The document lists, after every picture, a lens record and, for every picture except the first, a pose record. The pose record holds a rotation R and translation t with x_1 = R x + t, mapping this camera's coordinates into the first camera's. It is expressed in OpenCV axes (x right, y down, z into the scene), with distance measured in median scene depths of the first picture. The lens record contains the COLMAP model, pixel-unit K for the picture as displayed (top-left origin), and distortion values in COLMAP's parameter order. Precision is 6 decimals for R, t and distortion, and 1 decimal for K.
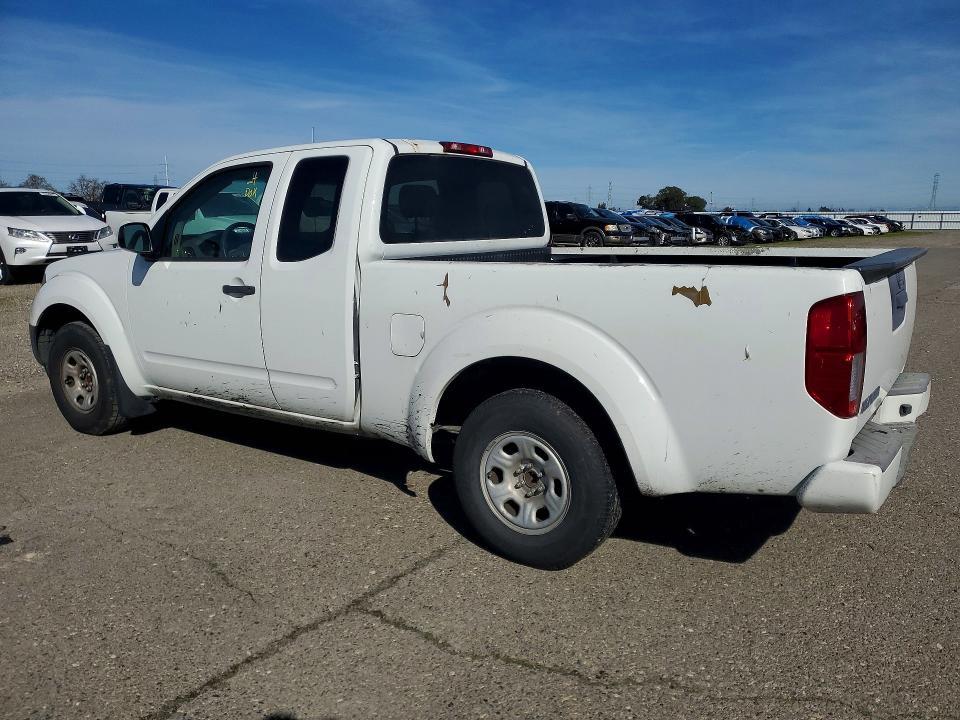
lens RADIAL K [[749.0, 0, 481.7], [0, 749.0, 367.8], [0, 0, 1]] dist [0.035299, 0.020579]
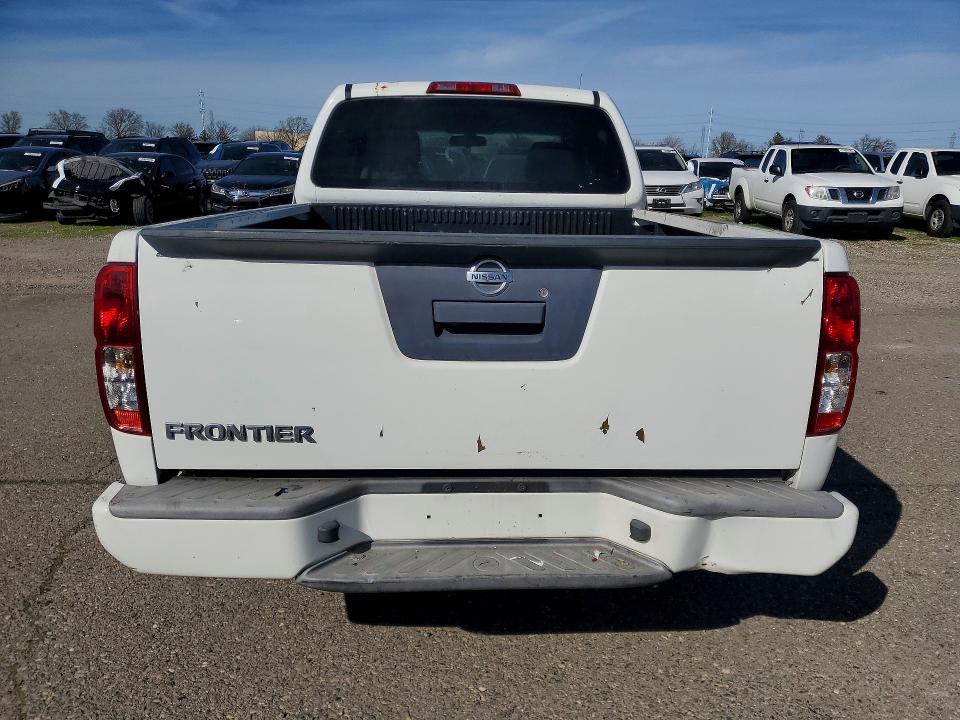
lens RADIAL K [[740.4, 0, 489.5], [0, 740.4, 360.5], [0, 0, 1]] dist [0.029556, -0.004665]
pose [[0.598527, 0.216476, -0.771300, 0.733068], [-0.181672, 0.974392, 0.132499, -0.095784], [0.780231, 0.060819, 0.622528, 0.481752]]
